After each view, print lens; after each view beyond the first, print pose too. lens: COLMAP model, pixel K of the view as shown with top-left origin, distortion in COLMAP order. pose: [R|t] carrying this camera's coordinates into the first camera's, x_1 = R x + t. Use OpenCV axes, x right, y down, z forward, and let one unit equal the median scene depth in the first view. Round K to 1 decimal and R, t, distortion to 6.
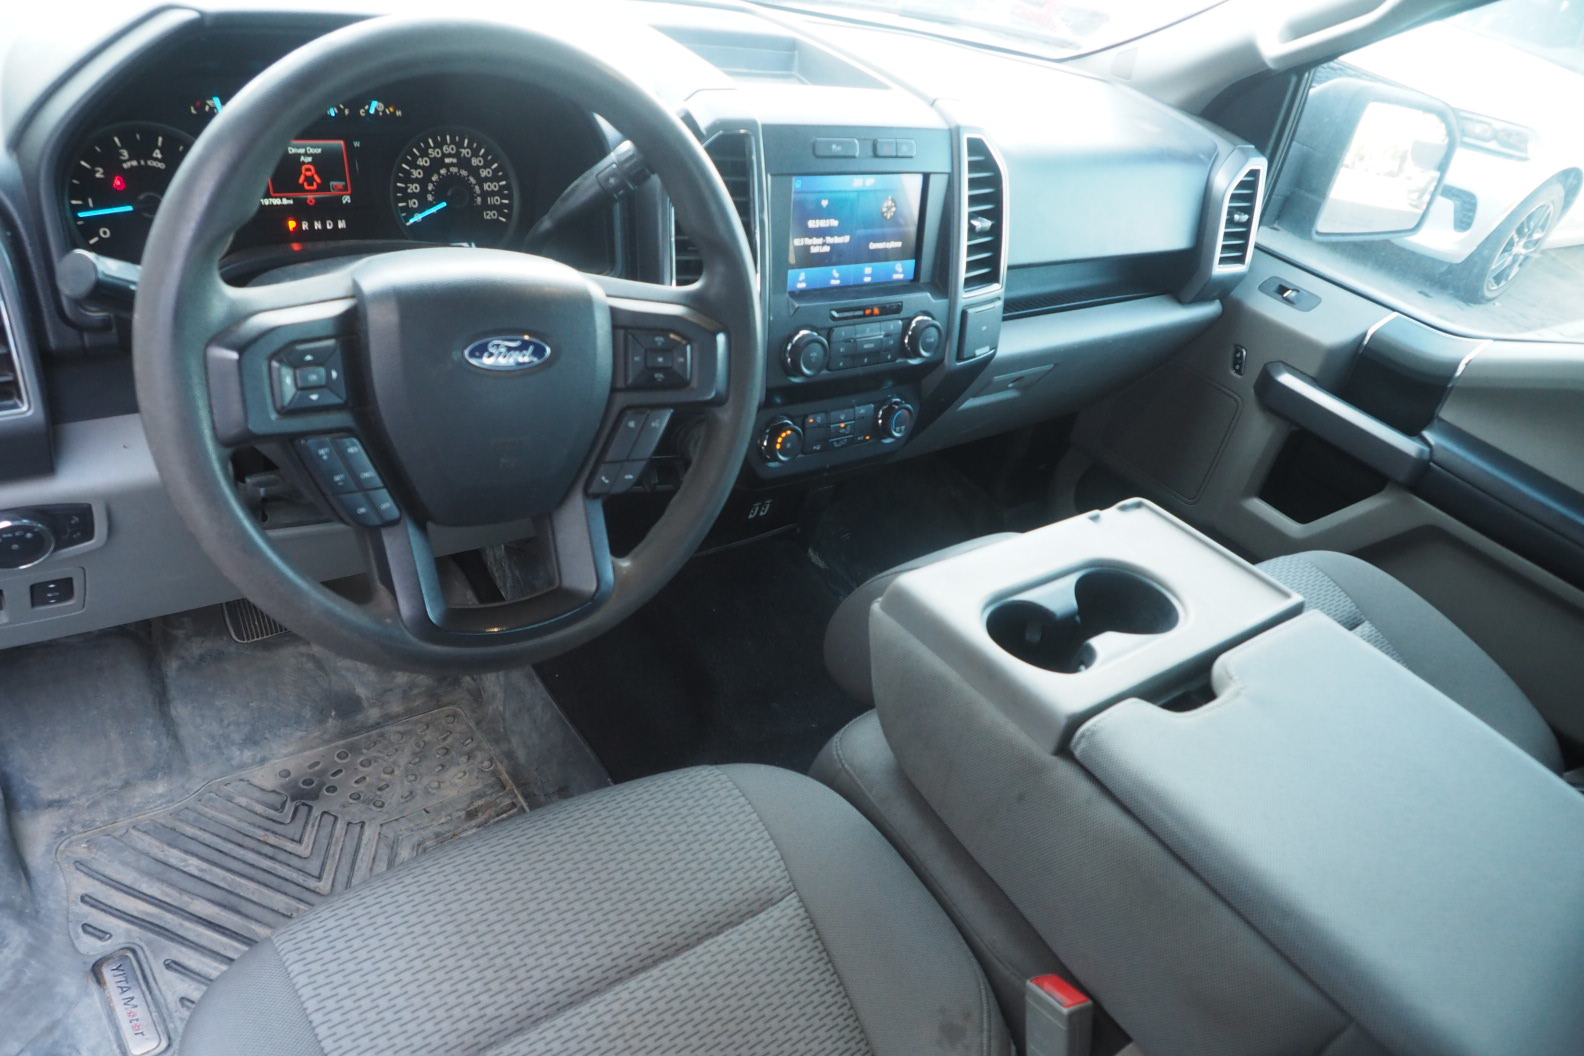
lens RADIAL K [[1116.0, 0, 792.7], [0, 1116.0, 527.0], [0, 0, 1]] dist [-0.043168, -0.003630]
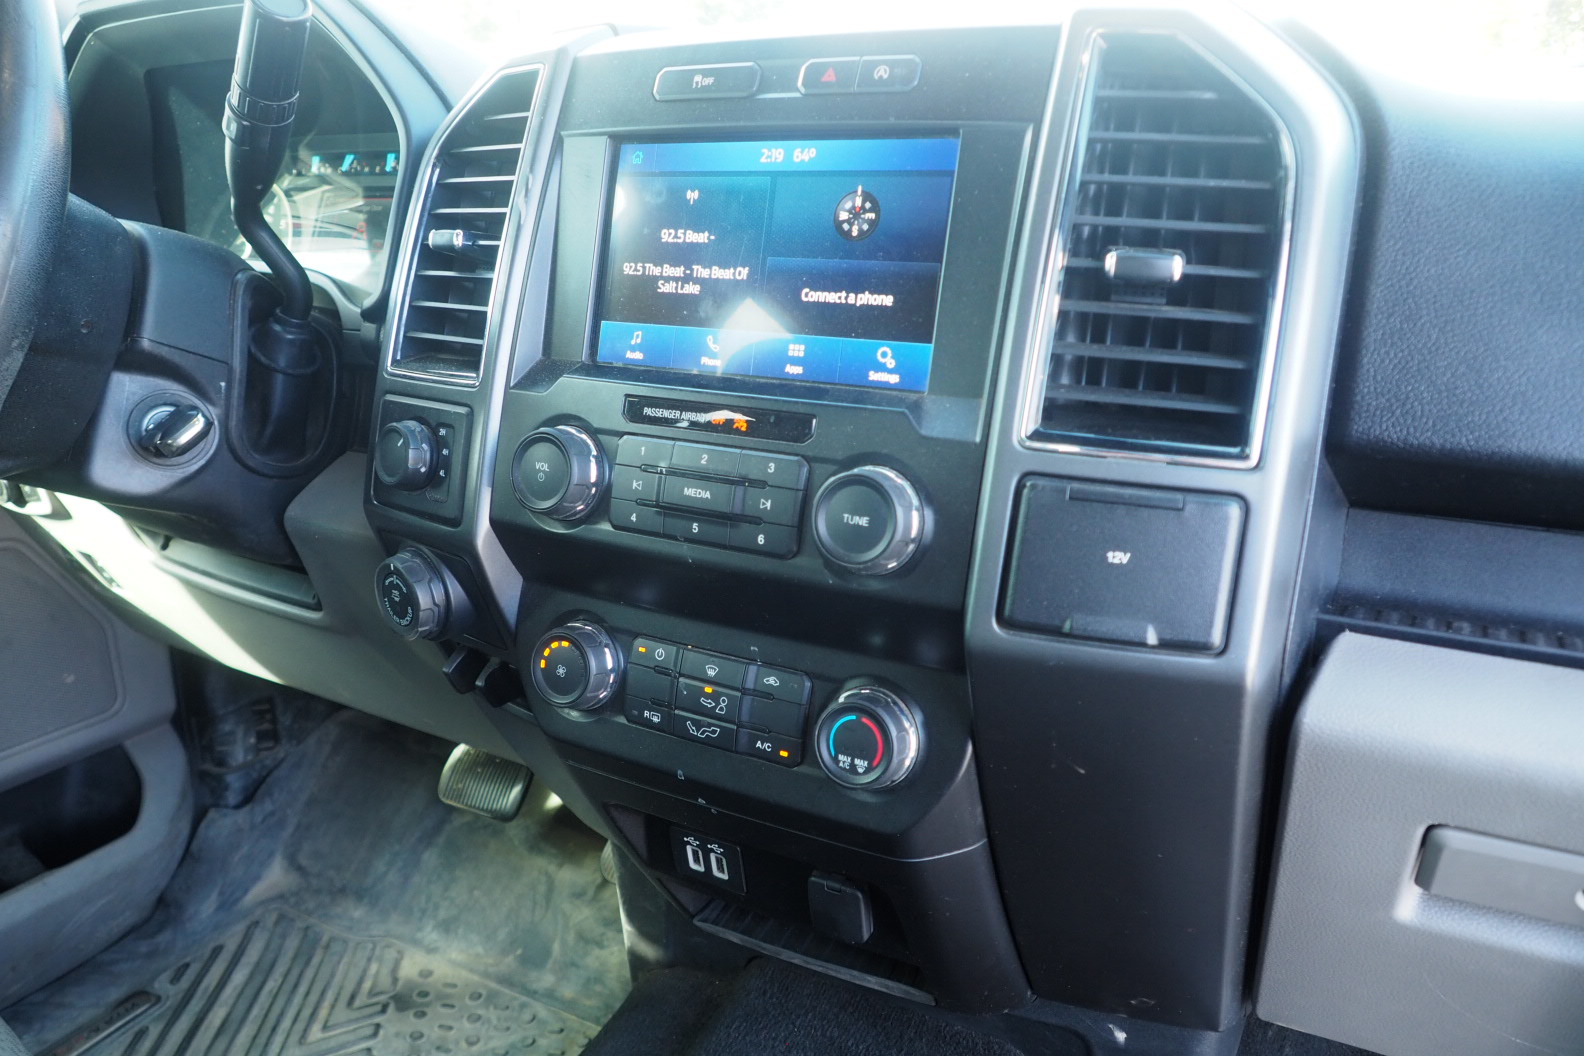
lens RADIAL K [[1116.0, 0, 790.4], [0, 1116.0, 530.2], [0, 0, 1]] dist [-0.043168, -0.003630]
pose [[0.398239, 0.061587, -0.915212, 0.465437], [-0.440662, 0.887915, -0.131997, -0.104865], [0.804502, 0.455866, 0.380741, 0.842028]]
